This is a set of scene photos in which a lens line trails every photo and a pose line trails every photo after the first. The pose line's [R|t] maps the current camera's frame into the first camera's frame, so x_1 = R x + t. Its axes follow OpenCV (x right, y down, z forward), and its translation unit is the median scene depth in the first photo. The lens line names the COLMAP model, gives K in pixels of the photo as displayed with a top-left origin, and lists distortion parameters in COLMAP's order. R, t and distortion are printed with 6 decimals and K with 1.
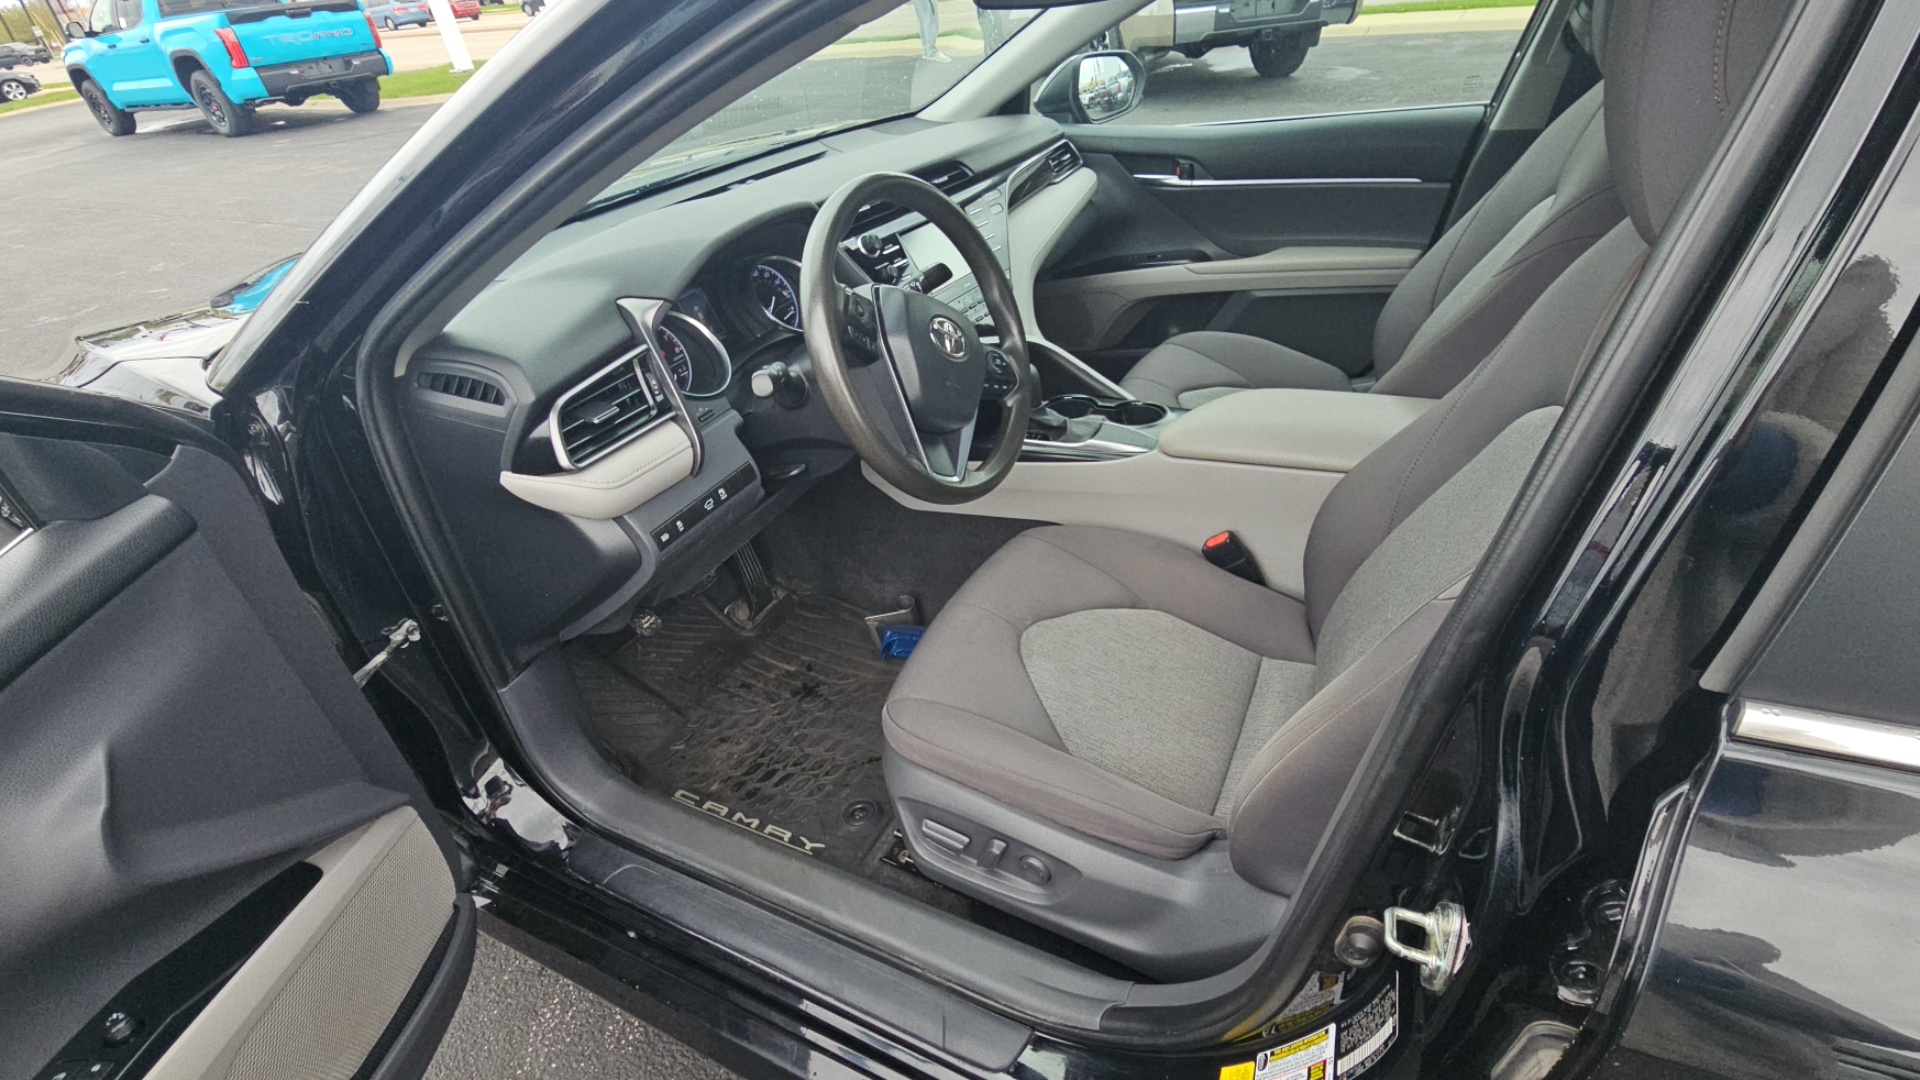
lens RADIAL K [[860.7, 0, 979.9], [0, 860.7, 542.5], [0, 0, 1]] dist [0.005751, -0.004536]
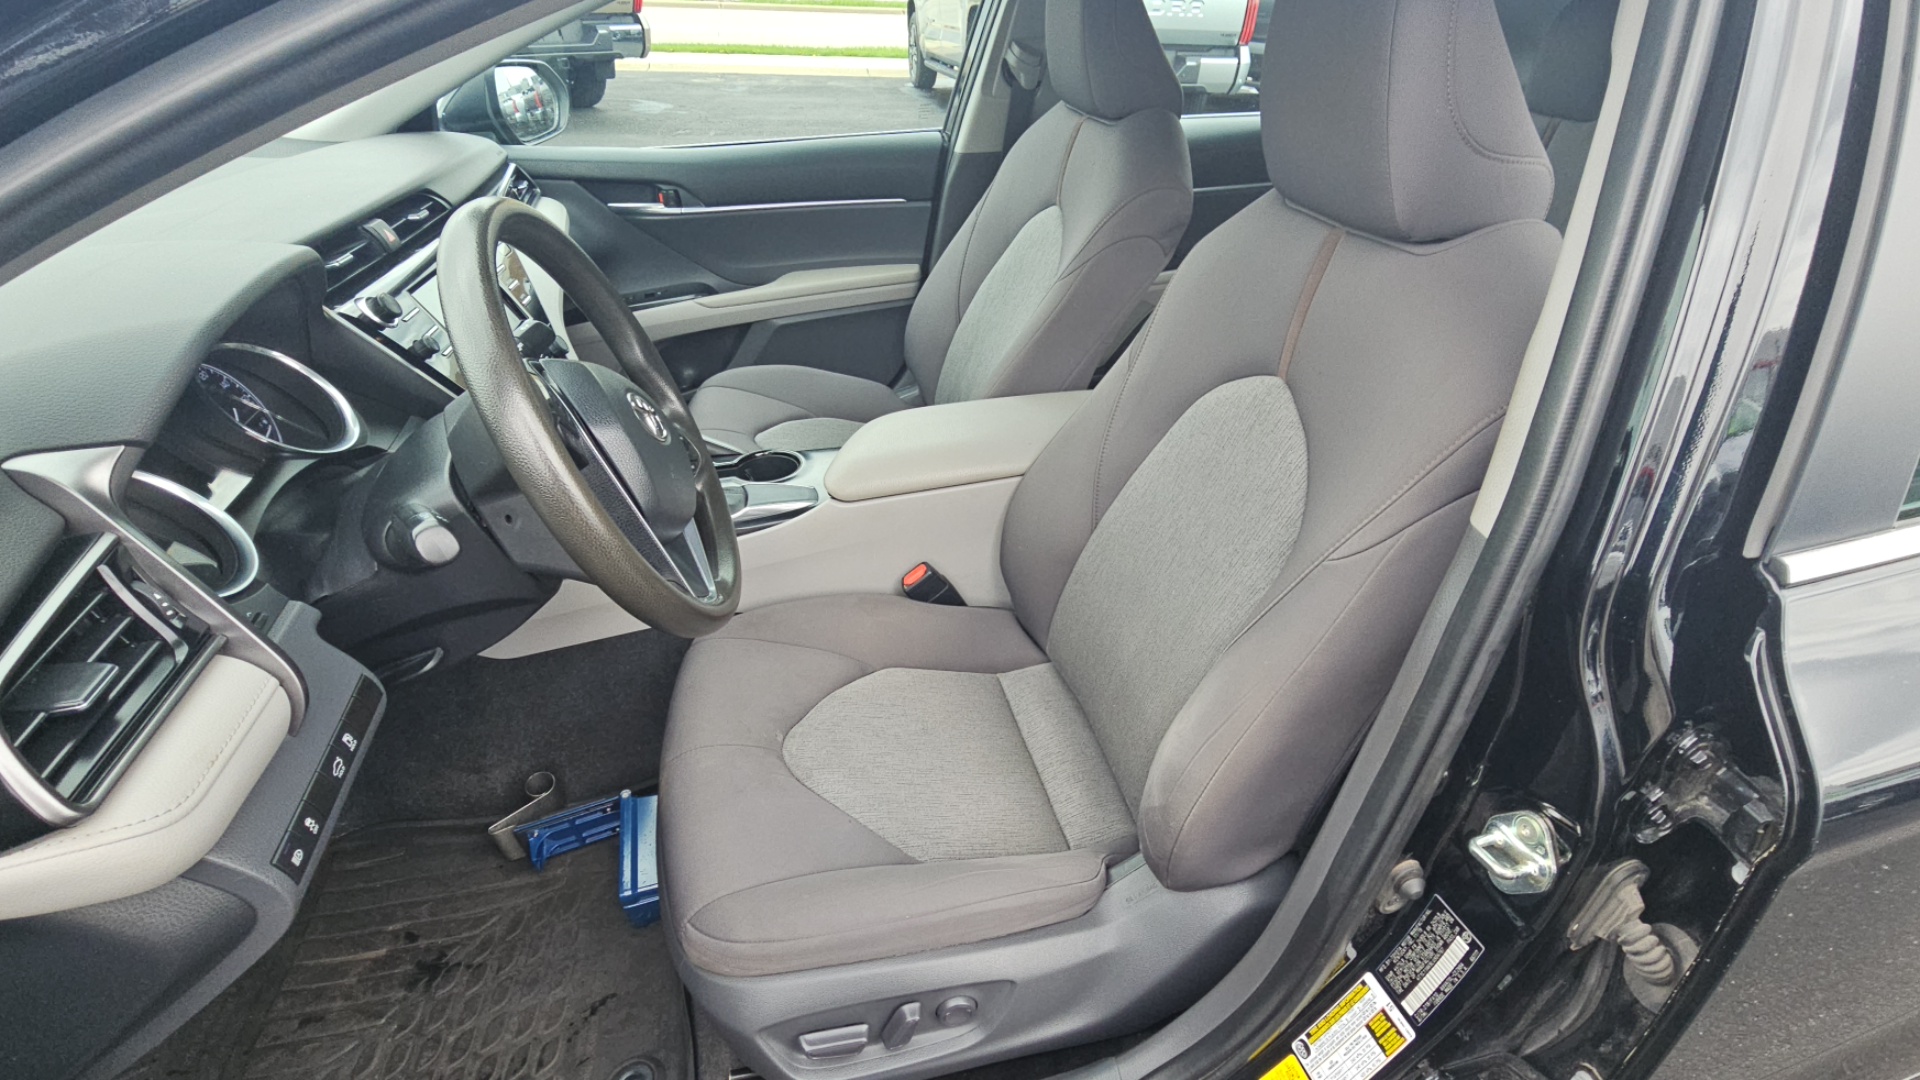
lens RADIAL K [[860.7, 0, 979.9], [0, 860.7, 542.5], [0, 0, 1]] dist [0.005751, -0.004536]
pose [[0.748711, -0.268490, 0.606089, -0.236326], [0.288182, 0.955218, 0.067155, -0.080981], [-0.596978, 0.124385, 0.792557, 0.205387]]
